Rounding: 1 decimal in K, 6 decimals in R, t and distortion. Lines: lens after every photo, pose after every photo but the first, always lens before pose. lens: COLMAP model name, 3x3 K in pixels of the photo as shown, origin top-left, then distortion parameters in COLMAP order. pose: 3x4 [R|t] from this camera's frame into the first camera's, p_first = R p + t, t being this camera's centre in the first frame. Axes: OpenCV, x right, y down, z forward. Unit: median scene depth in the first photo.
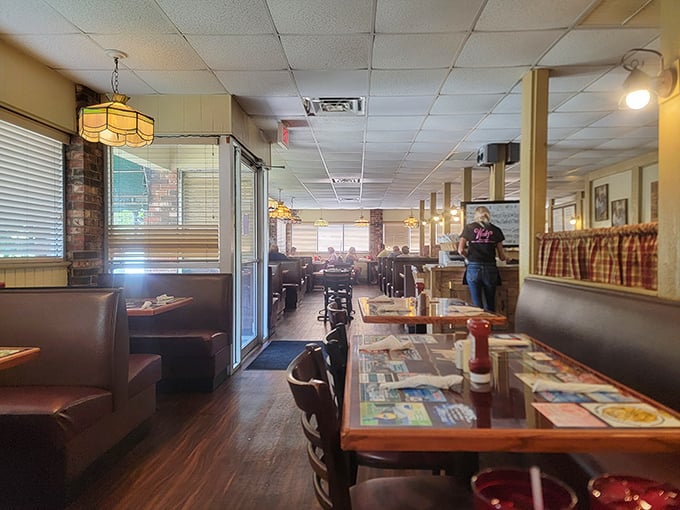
lens RADIAL K [[489.9, 0, 340.5], [0, 489.9, 253.2], [0, 0, 1]] dist [0.041626, 0.002310]
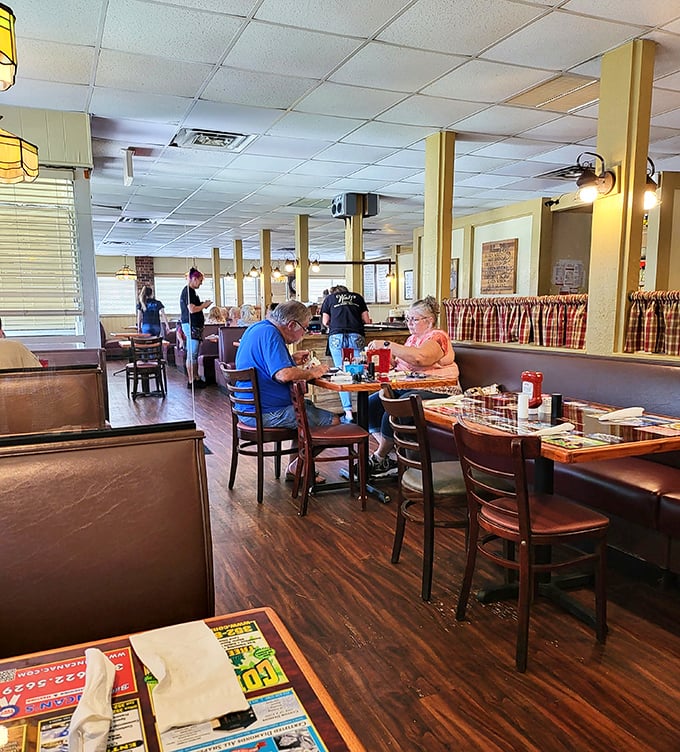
lens RADIAL K [[640.4, 0, 339.5], [0, 640.4, 378.0], [0, 0, 1]] dist [0.013890, 0.001801]
pose [[0.907335, -0.051875, 0.417195, -0.349836], [0.009642, 0.994665, 0.102708, -0.016528], [-0.420297, -0.089168, 0.902995, -0.106782]]
